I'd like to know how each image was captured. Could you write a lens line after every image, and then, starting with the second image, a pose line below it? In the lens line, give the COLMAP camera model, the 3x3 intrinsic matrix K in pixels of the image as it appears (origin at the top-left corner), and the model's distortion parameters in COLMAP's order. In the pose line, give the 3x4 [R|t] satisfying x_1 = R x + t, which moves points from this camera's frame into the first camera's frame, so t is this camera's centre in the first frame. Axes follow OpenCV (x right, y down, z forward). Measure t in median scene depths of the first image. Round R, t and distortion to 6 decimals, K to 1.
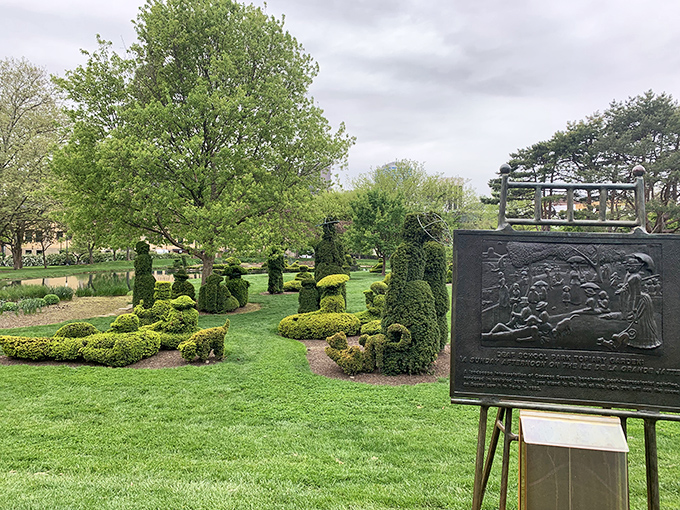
lens RADIAL K [[507.1, 0, 340.0], [0, 507.1, 255.0], [0, 0, 1]] dist [-0.001196, -0.001841]
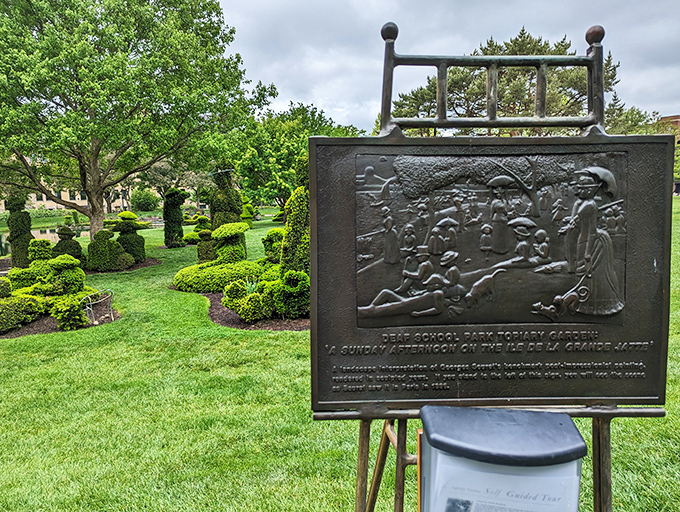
lens RADIAL K [[358.6, 0, 340.0], [0, 358.6, 256.0], [0, 0, 1]] dist [-0.001015, -0.000244]
pose [[0.985064, -0.061429, 0.160859, 0.192425], [0.040157, 0.990396, 0.132303, 0.033297], [-0.167441, -0.123867, 0.978070, 0.586113]]
